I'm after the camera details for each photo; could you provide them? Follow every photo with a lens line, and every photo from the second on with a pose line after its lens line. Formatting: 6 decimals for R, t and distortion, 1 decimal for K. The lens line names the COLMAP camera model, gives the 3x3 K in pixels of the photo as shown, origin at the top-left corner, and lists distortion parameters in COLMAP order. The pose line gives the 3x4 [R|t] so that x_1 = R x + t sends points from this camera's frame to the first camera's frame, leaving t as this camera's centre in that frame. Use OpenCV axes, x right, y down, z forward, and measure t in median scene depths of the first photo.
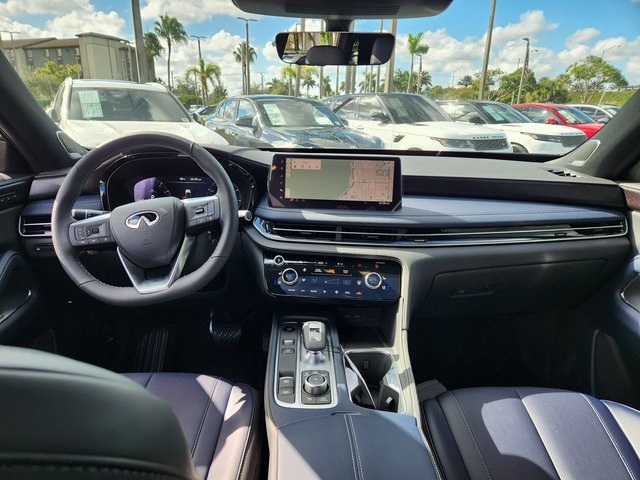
lens RADIAL K [[424.0, 0, 317.9], [0, 424.0, 247.5], [0, 0, 1]] dist [0.063454, -0.053391]
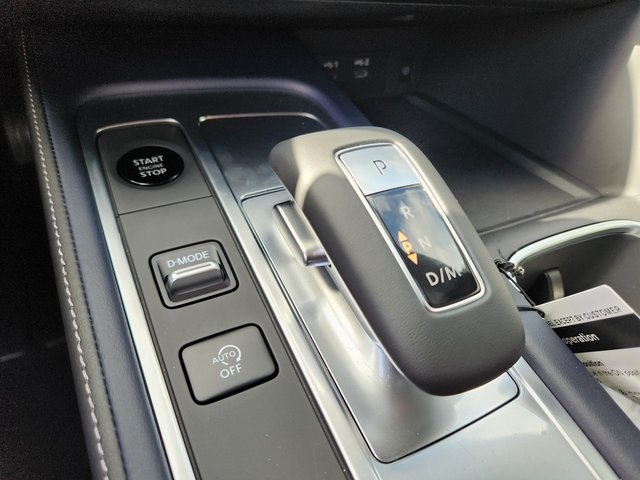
lens RADIAL K [[452.6, 0, 303.8], [0, 452.6, 241.6], [0, 0, 1]] dist [0.033769, -0.001124]
pose [[0.905746, -0.207945, 0.369302, -0.082552], [-0.026316, 0.842086, 0.538700, 0.107222], [-0.423004, -0.497644, 0.757244, 0.770972]]
